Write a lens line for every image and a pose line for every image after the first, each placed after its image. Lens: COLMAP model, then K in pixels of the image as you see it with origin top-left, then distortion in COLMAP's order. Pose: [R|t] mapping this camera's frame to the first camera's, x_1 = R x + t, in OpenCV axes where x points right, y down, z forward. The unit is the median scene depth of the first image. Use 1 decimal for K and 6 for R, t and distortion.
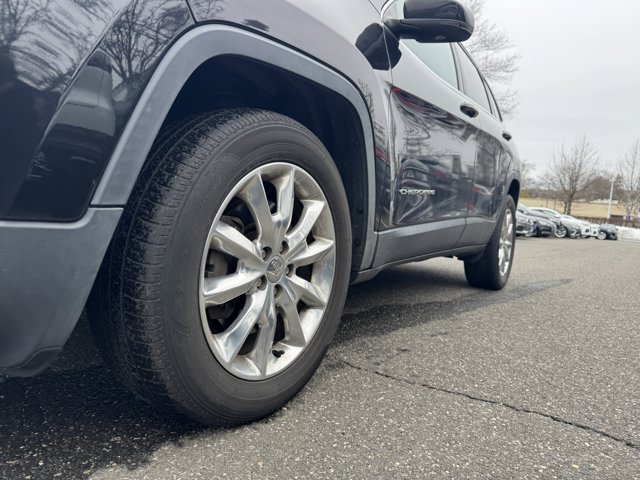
lens RADIAL K [[431.7, 0, 320.0], [0, 431.7, 240.0], [0, 0, 1]] dist [0.000482, 0.000422]
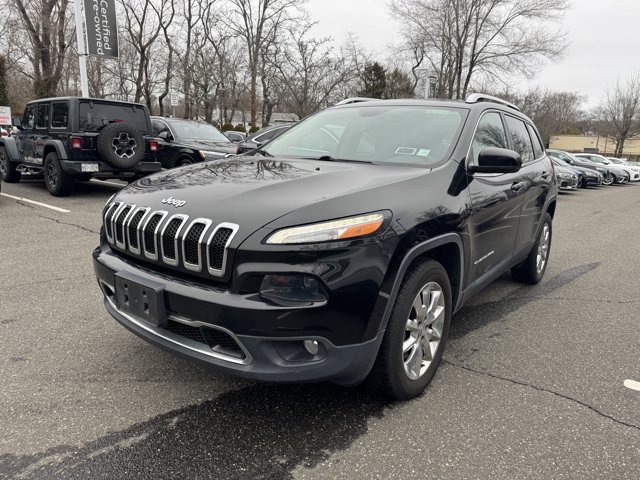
lens RADIAL K [[431.7, 0, 320.0], [0, 431.7, 240.0], [0, 0, 1]] dist [0.000482, 0.000422]
pose [[0.995837, -0.024198, -0.087878, -0.139551], [0.036343, 0.989576, 0.139347, -0.236260], [0.083590, -0.141961, 0.986337, -0.376271]]
